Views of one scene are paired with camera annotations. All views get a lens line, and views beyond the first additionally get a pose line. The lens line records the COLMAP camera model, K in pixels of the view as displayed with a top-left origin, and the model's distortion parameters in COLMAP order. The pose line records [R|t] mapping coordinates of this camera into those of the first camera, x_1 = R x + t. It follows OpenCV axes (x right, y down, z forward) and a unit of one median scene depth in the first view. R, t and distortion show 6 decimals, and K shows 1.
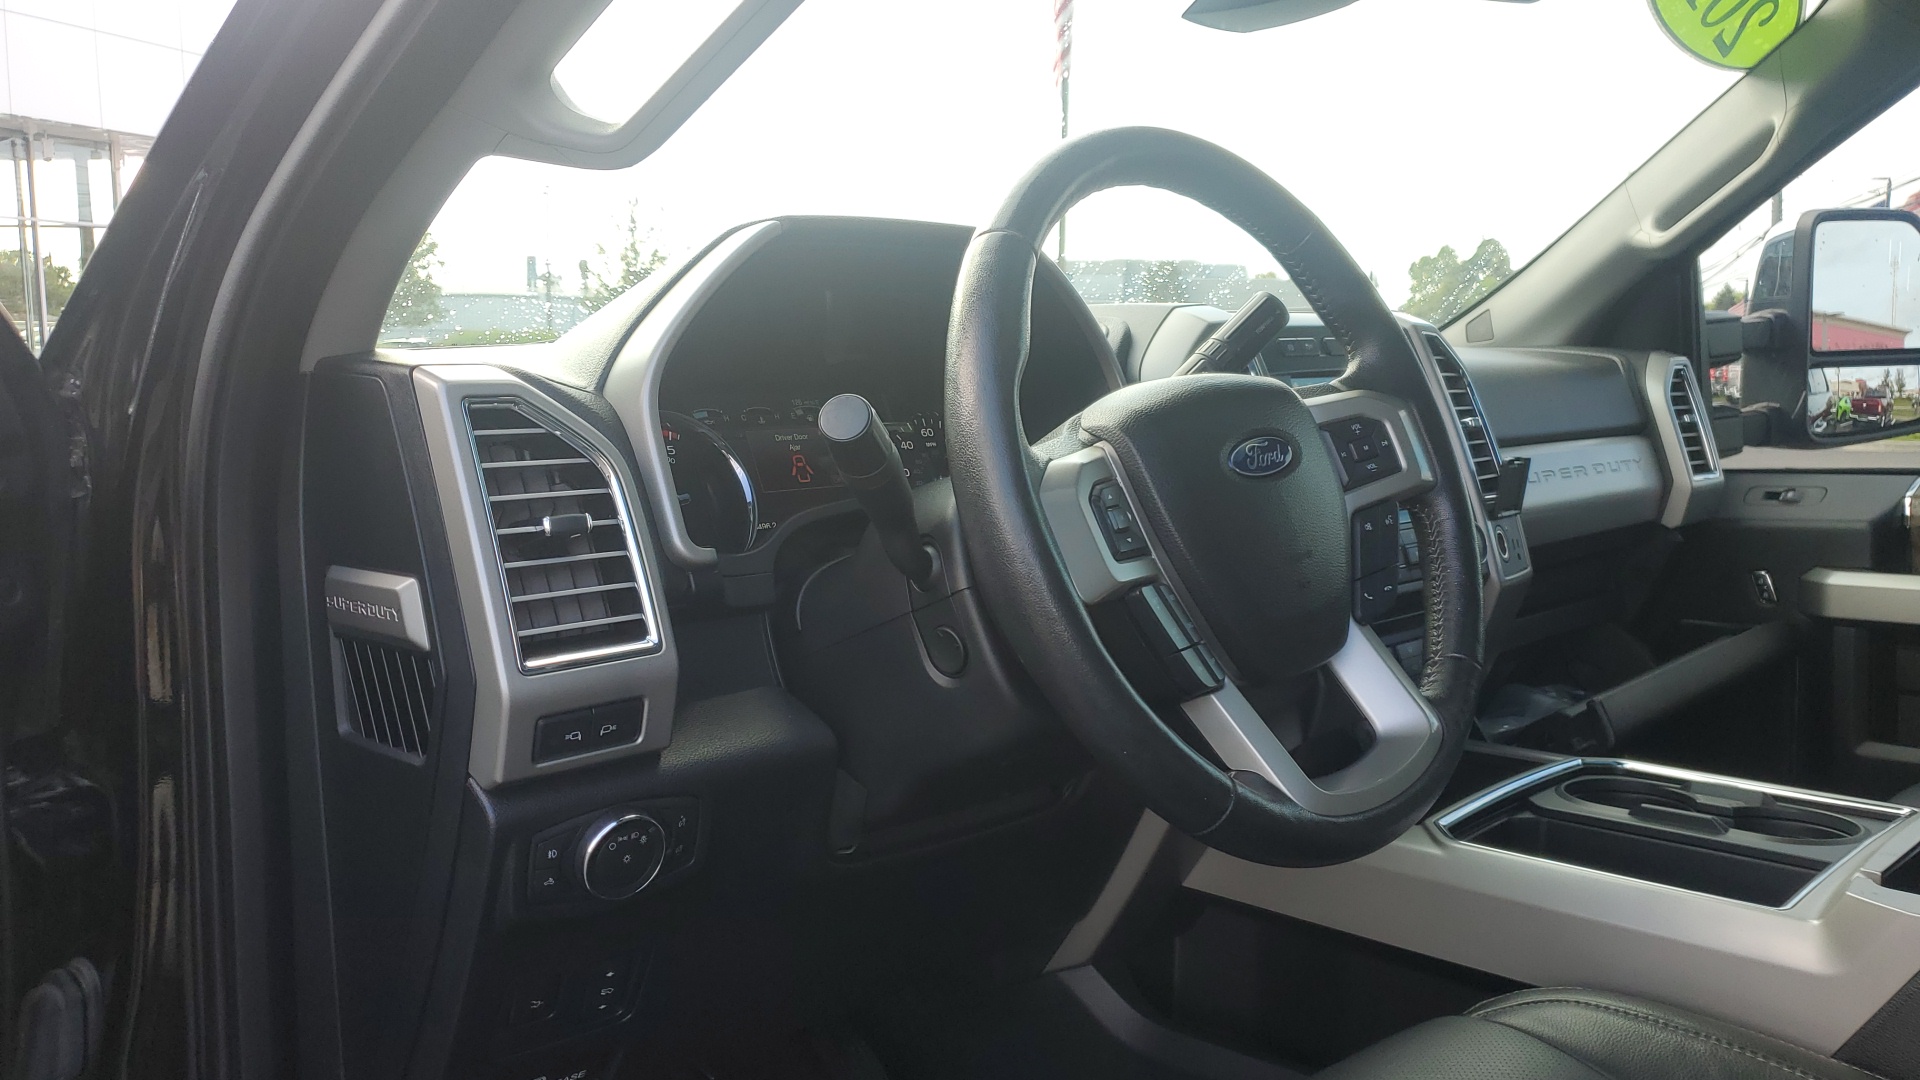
lens RADIAL K [[1477.8, 0, 954.6], [0, 1477.8, 533.8], [0, 0, 1]] dist [0.028213, -0.000927]
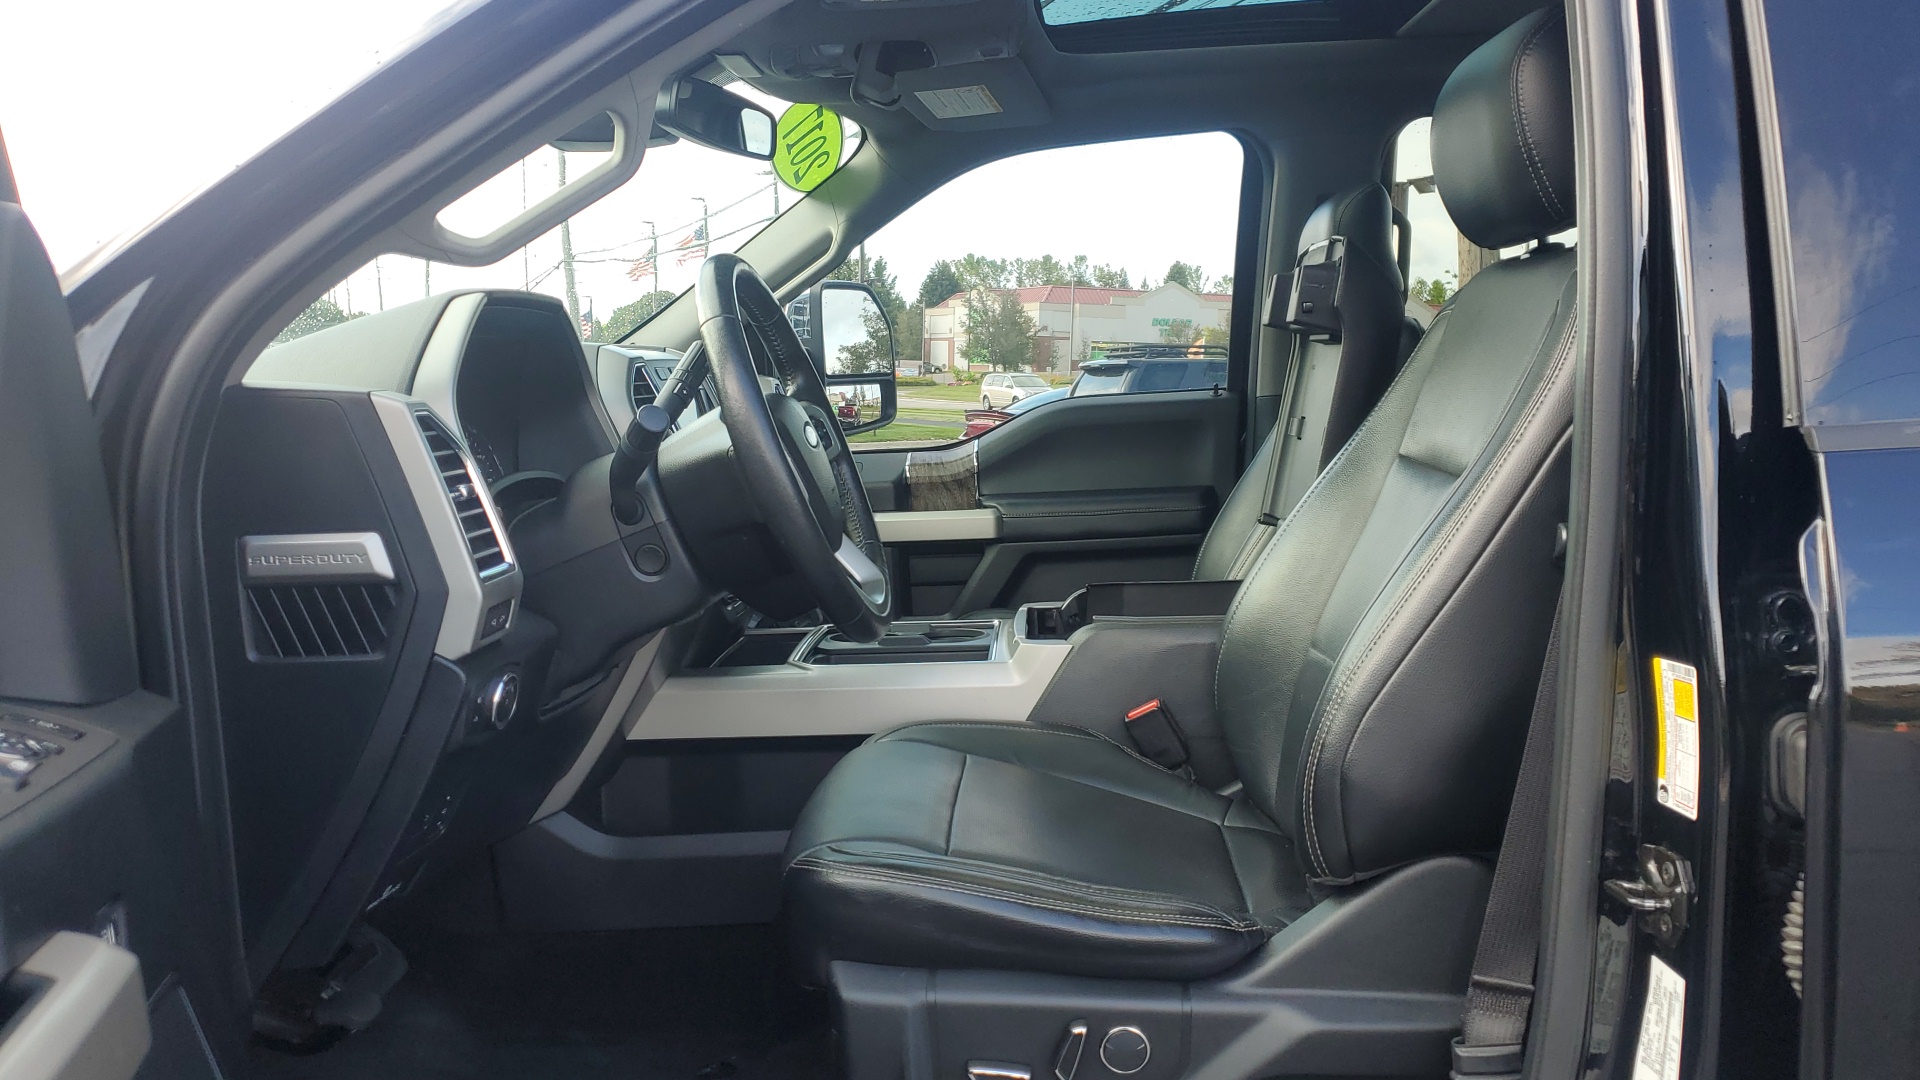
lens RADIAL K [[1451.6, 0, 960.0], [0, 1451.6, 540.0], [0, 0, 1]] dist [0.056230, -0.002391]
pose [[0.737466, -0.073459, 0.671378, -0.865609], [0.074937, 0.996829, 0.026756, 0.039841], [-0.671214, 0.030579, 0.740632, -0.464630]]
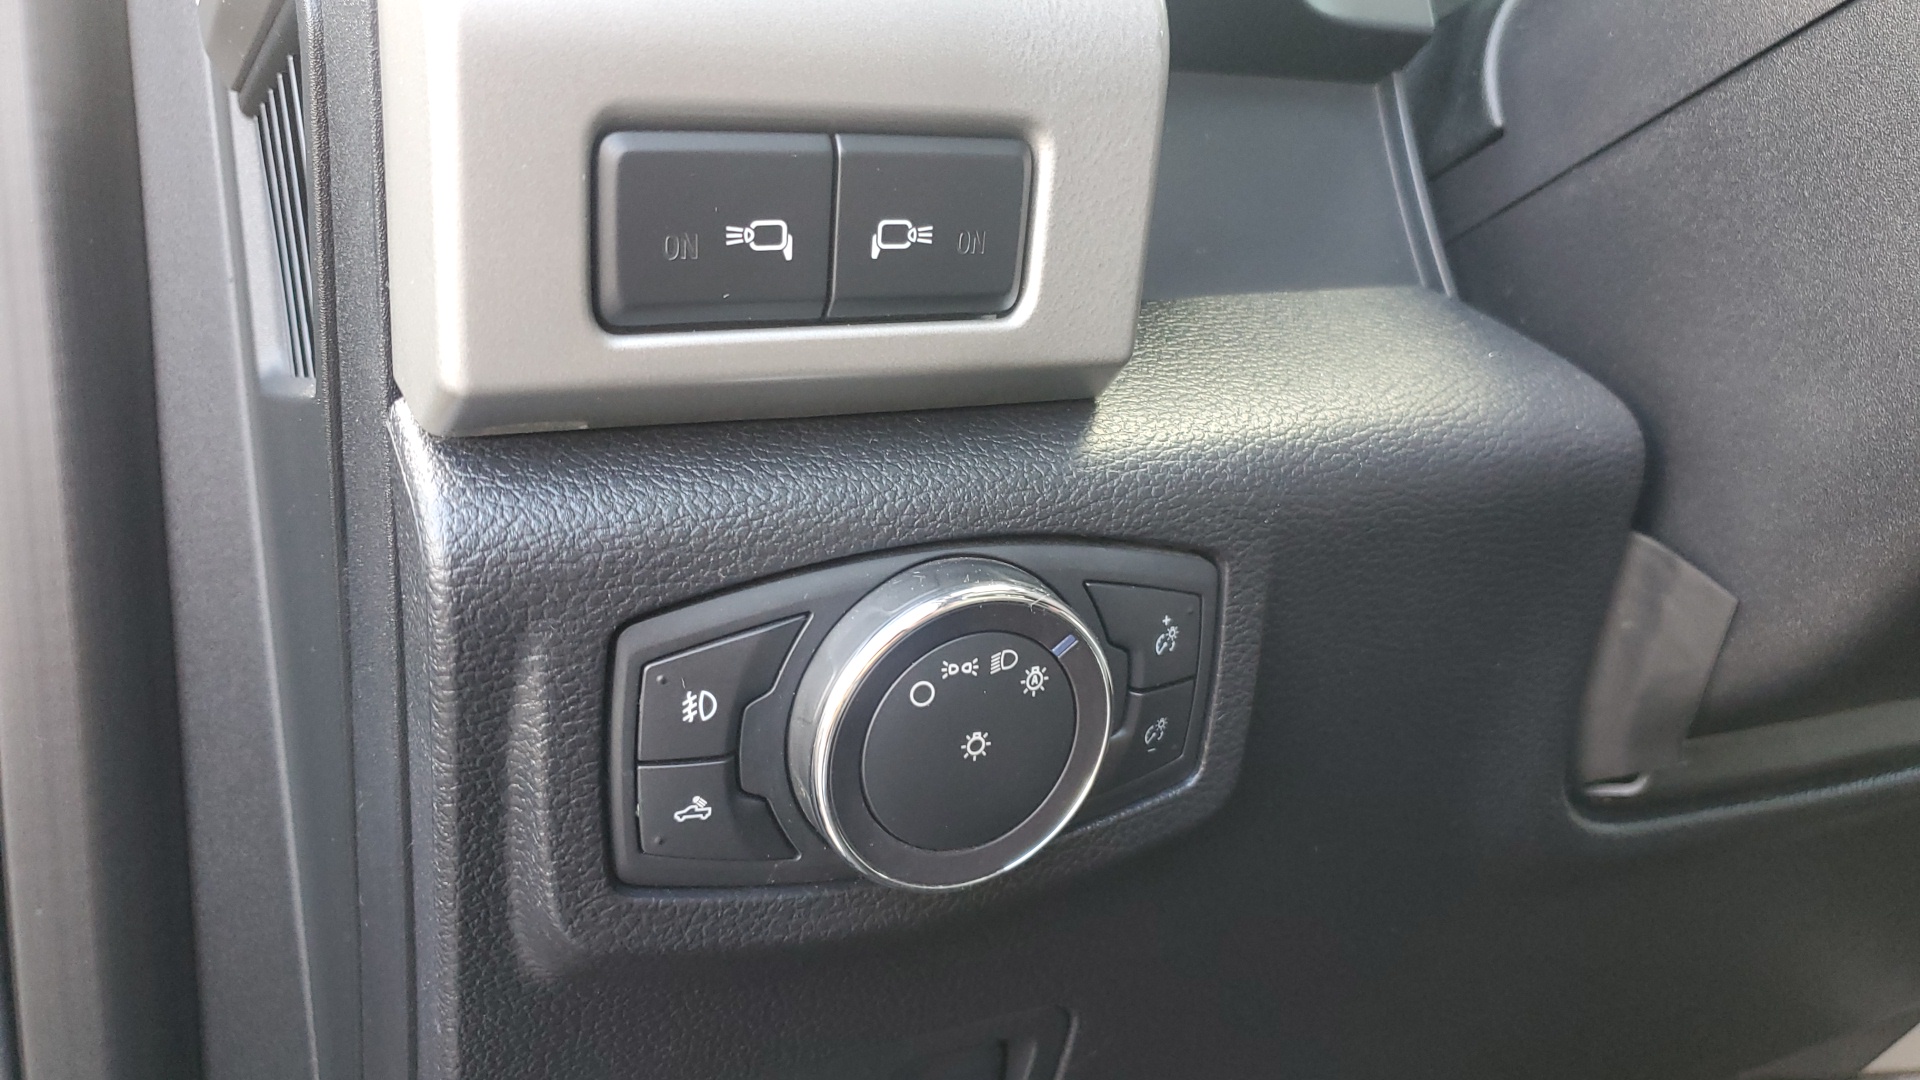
lens RADIAL K [[1477.8, 0, 954.6], [0, 1477.8, 533.8], [0, 0, 1]] dist [0.028213, -0.000927]
pose [[0.961662, 0.010156, -0.274050, -0.144823], [-0.003288, 0.999669, 0.025510, 0.166821], [0.274219, -0.023631, 0.961377, 0.709855]]
